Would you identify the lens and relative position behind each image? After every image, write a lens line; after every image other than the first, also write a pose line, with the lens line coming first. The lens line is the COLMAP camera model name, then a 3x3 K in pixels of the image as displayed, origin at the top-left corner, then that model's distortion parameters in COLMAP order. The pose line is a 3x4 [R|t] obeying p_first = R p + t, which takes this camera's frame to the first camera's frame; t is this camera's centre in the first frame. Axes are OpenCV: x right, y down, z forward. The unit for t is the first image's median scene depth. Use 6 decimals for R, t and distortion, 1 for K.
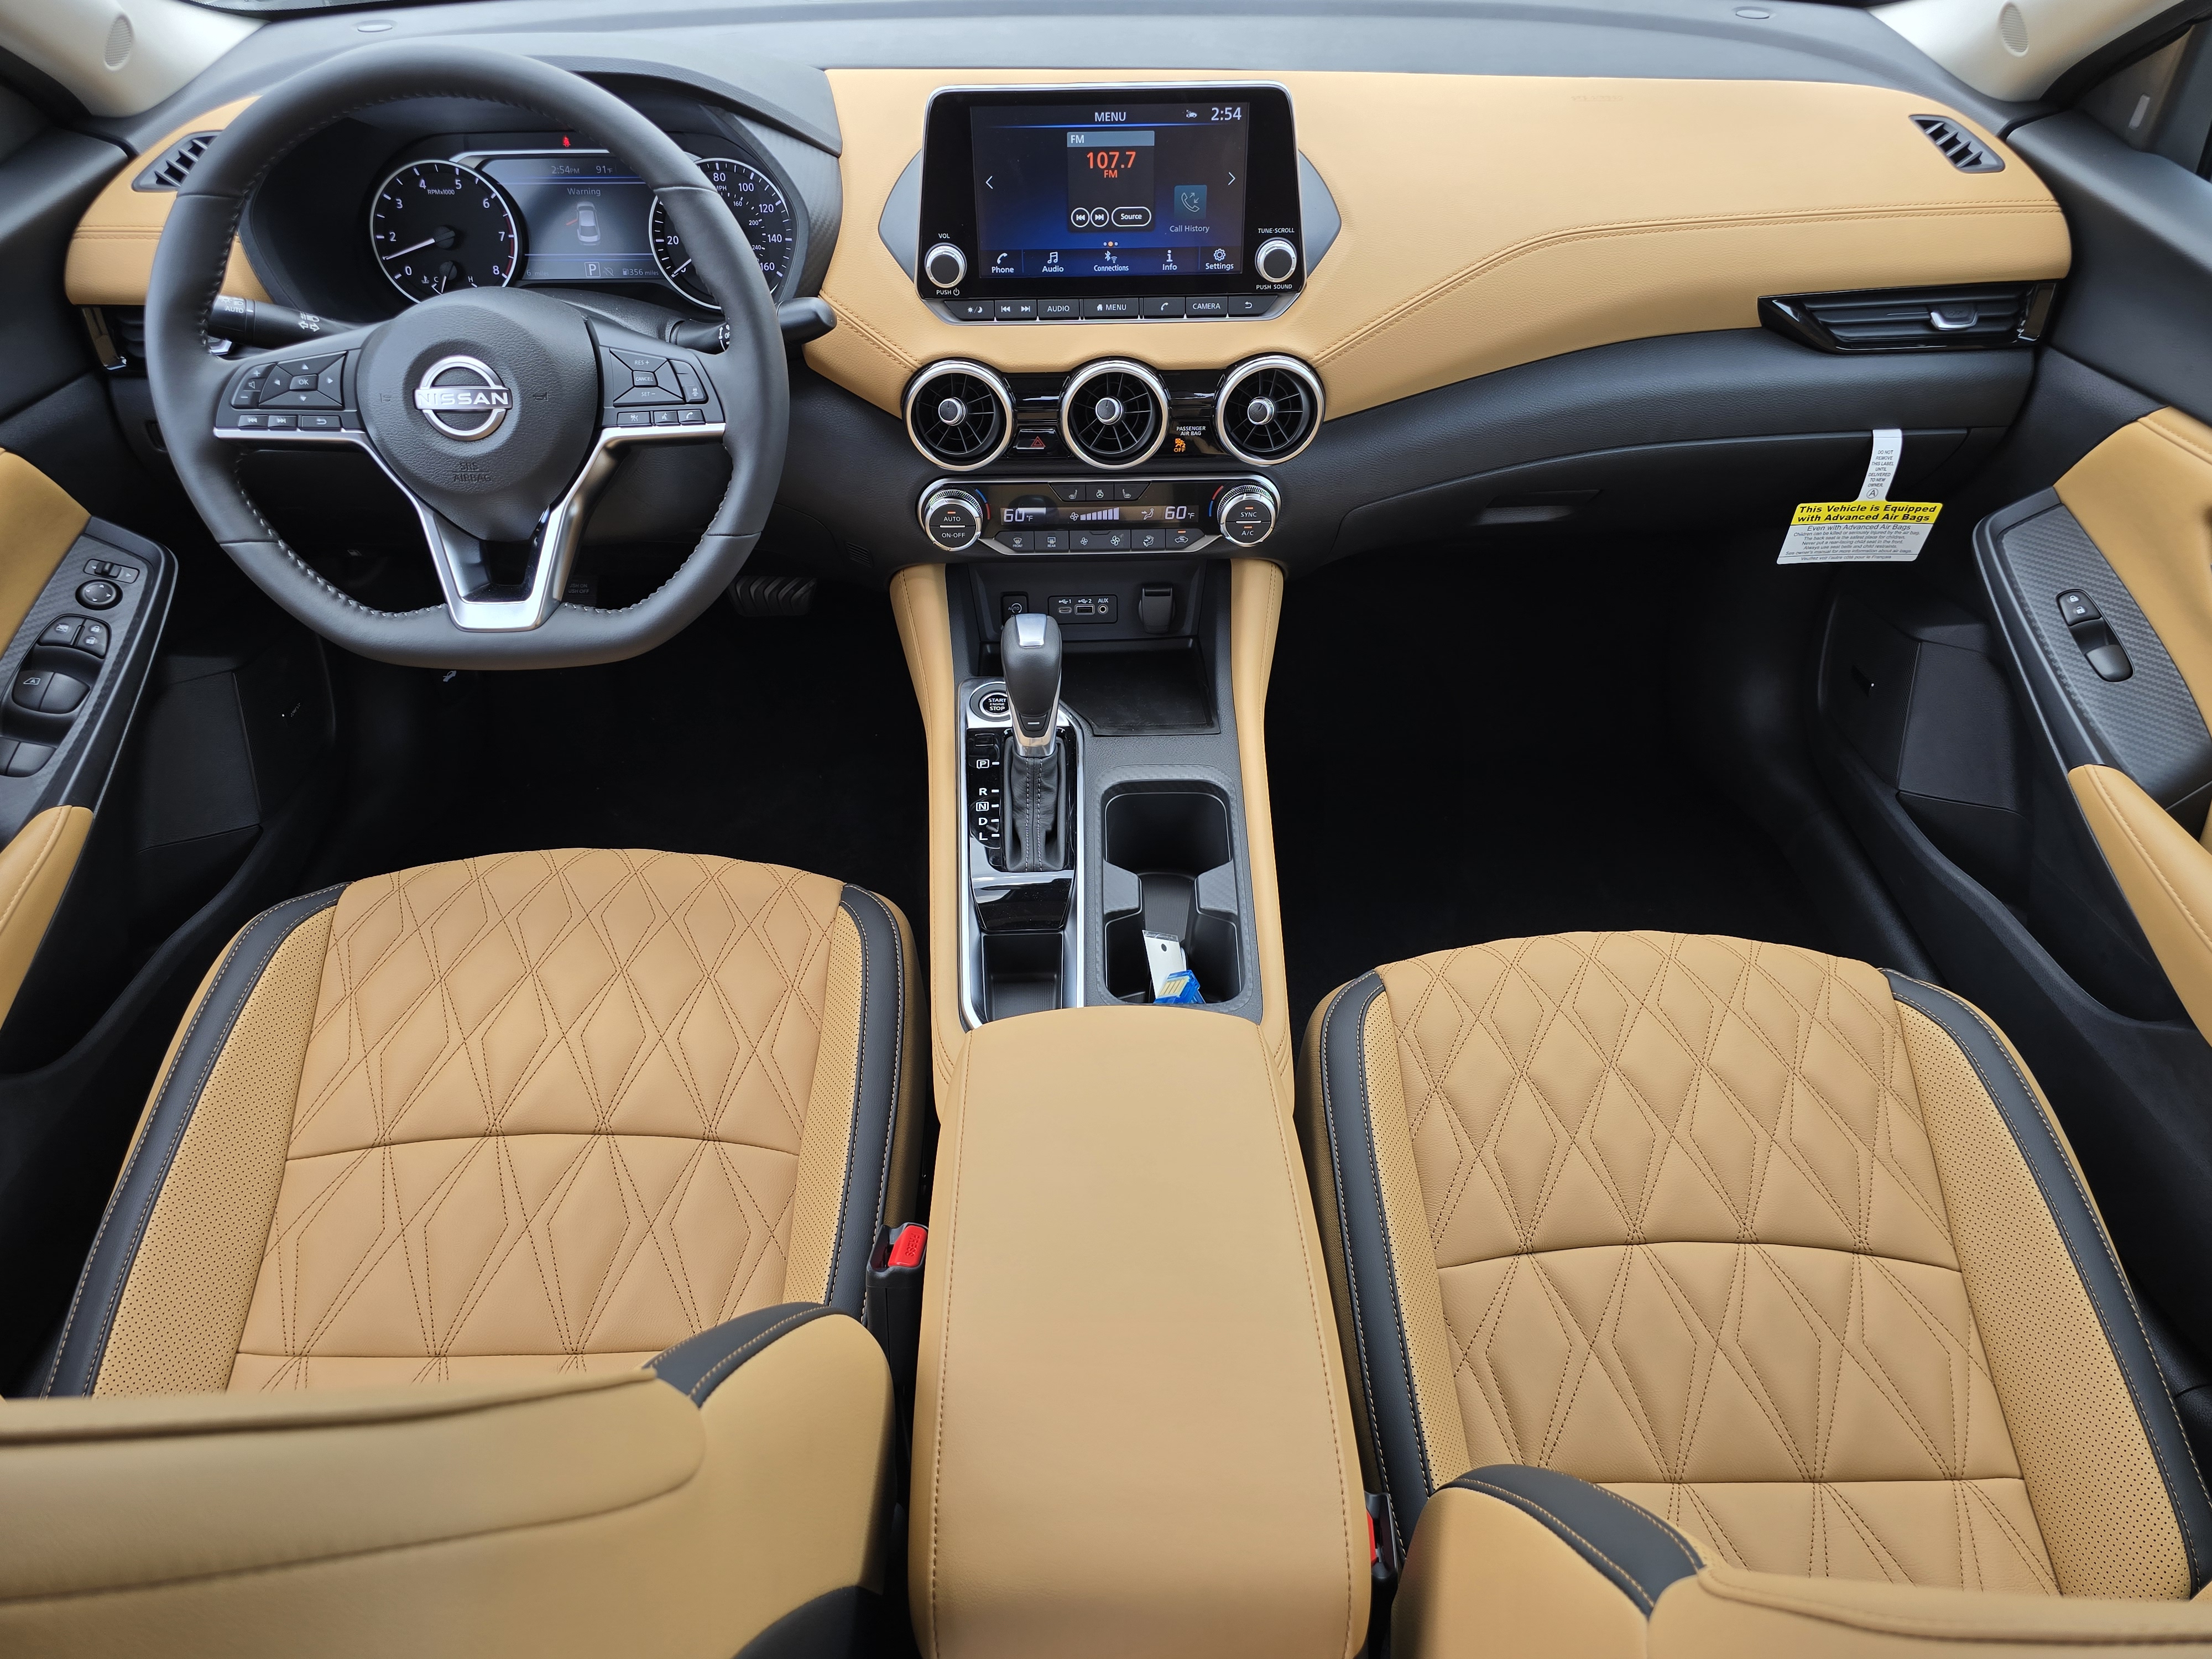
lens RADIAL K [[1489.1, 0, 1100.4], [0, 1489.1, 797.3], [0, 0, 1]] dist [0.060980, -0.069418]
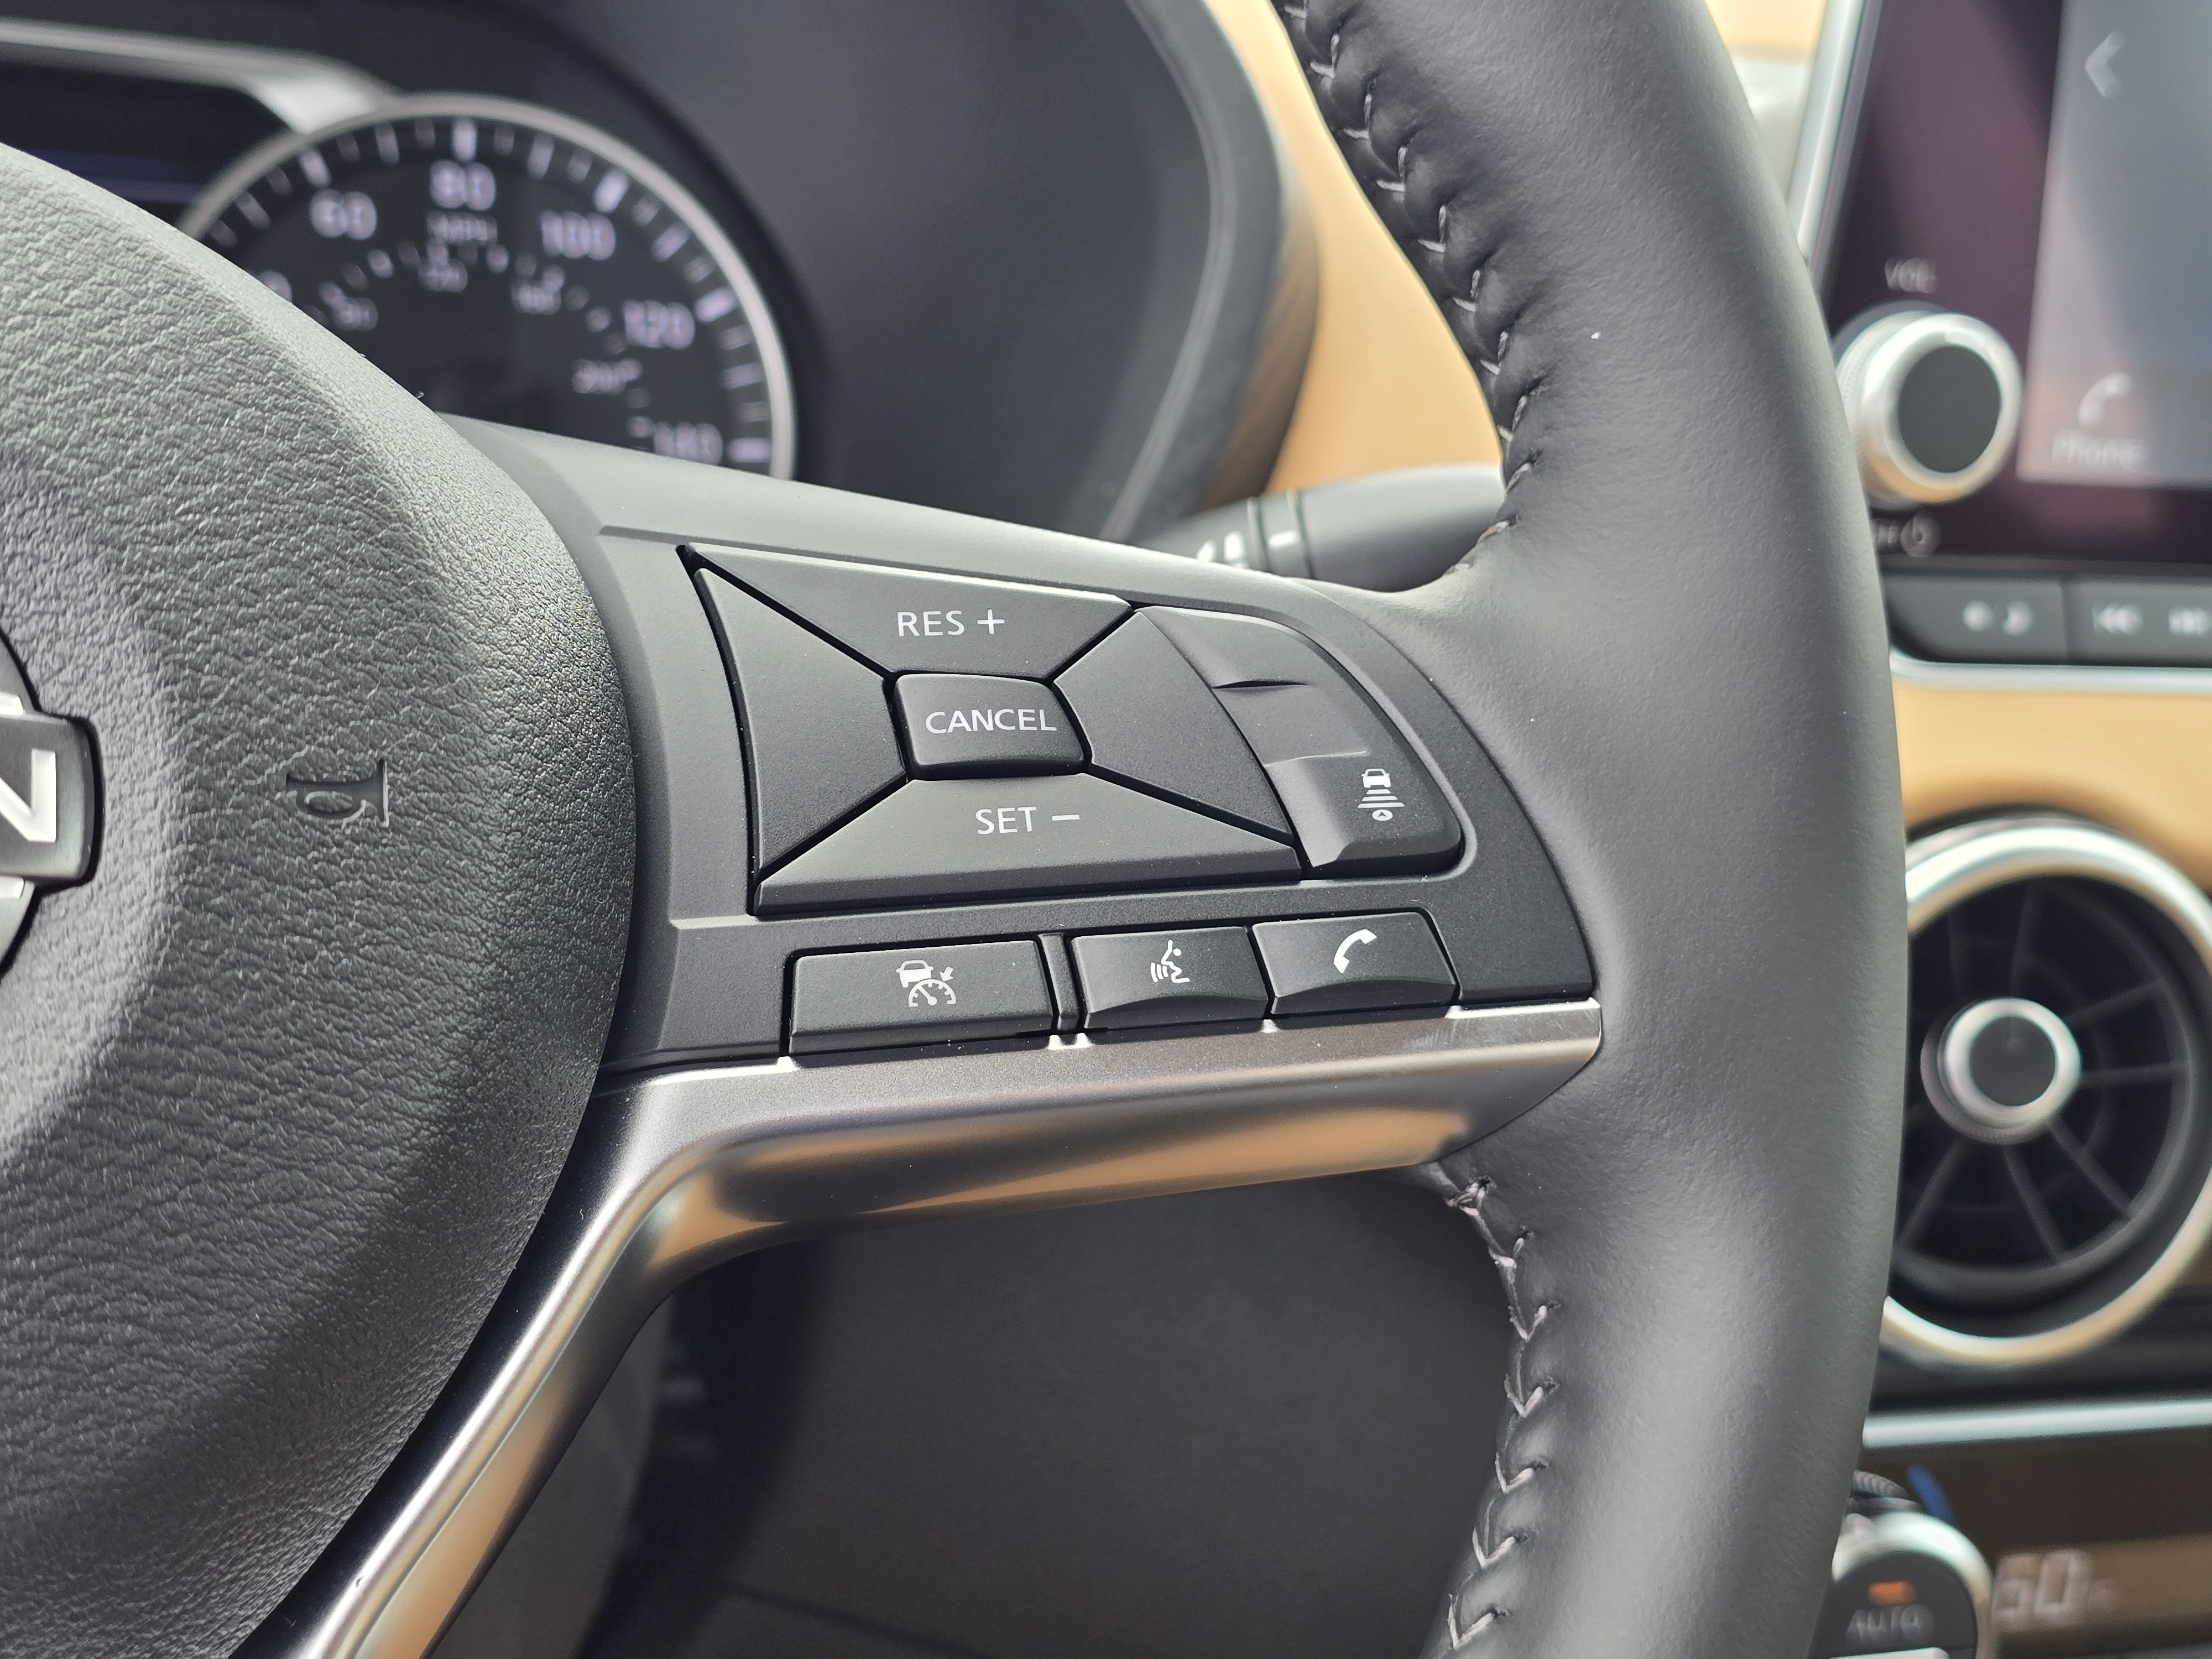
lens RADIAL K [[3060.6, 0, 1063.3], [0, 3060.6, 822.4], [0, 0, 1]] dist [0.221496, -0.919642]
pose [[0.948176, 0.017109, 0.317286, -0.341872], [0.118898, 0.906902, -0.404218, -0.135752], [-0.294663, 0.420995, 0.857868, 0.665712]]
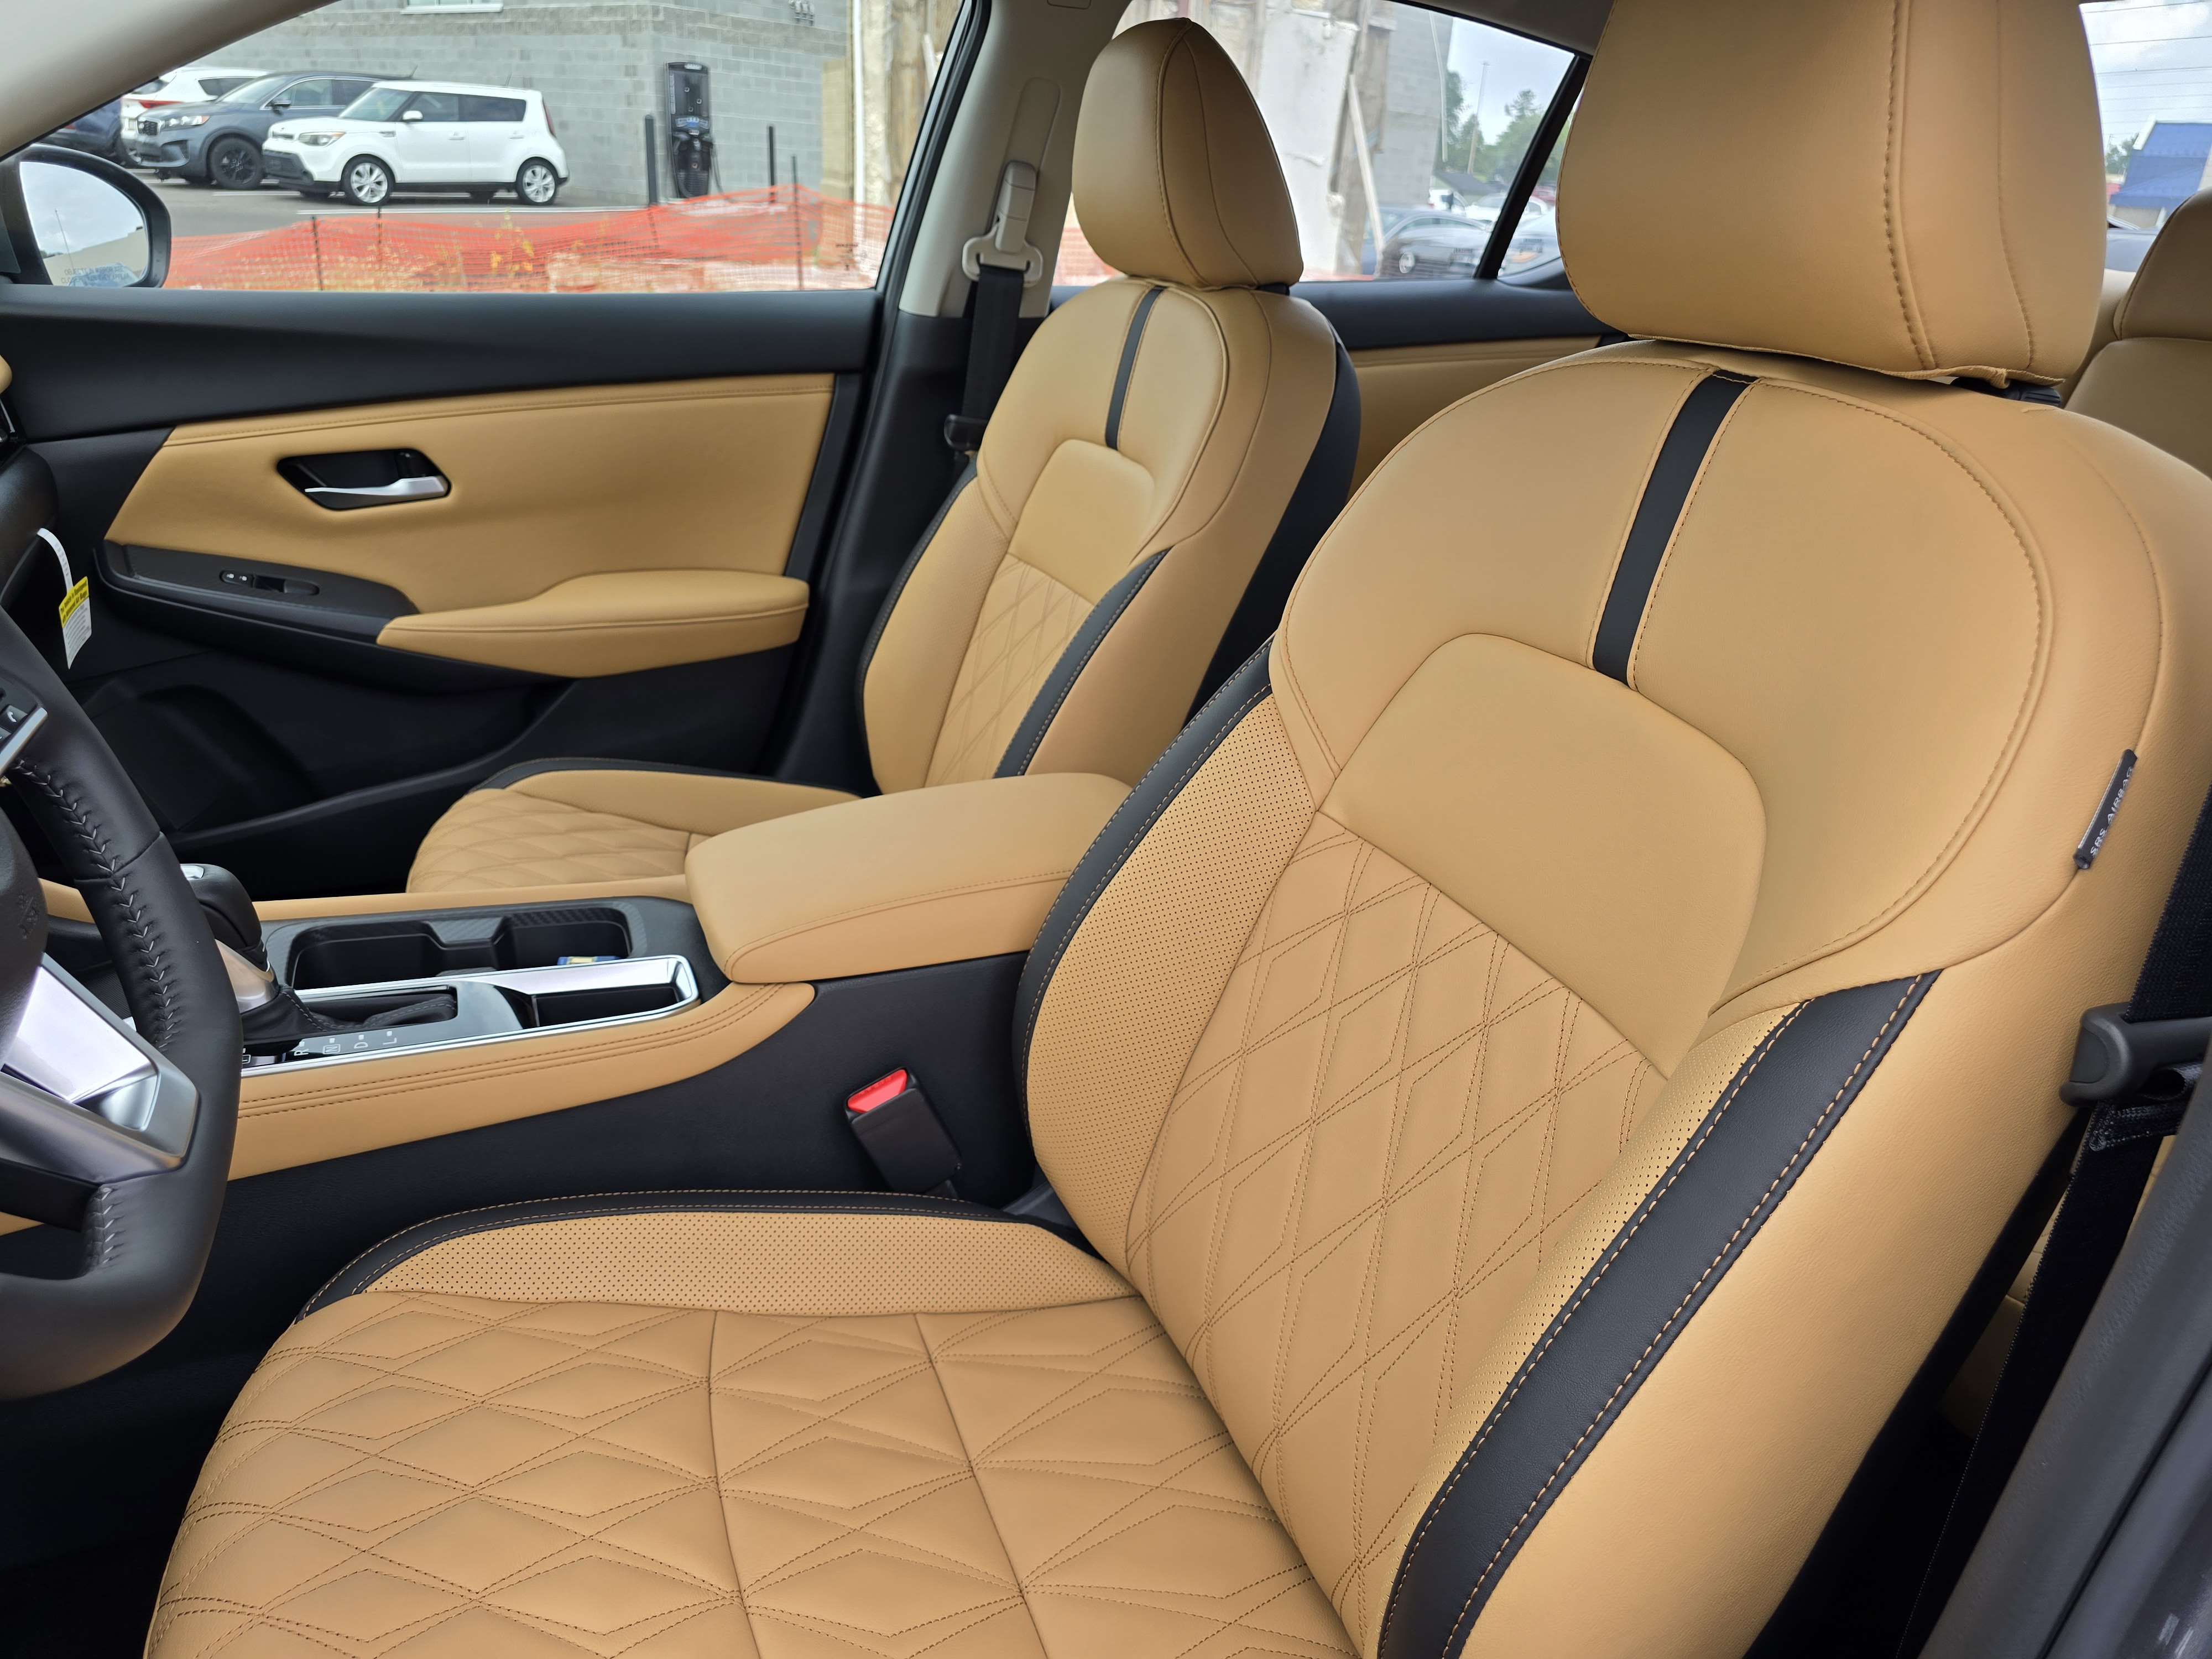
lens RADIAL K [[1530.2, 0, 1100.4], [0, 1530.2, 804.9], [0, 0, 1]] dist [0.029549, -0.055616]
pose [[-0.356014, -0.371424, 0.857495, -0.889142], [0.573224, 0.637898, 0.514296, -0.267570], [-0.738017, 0.674633, -0.014191, 0.614703]]
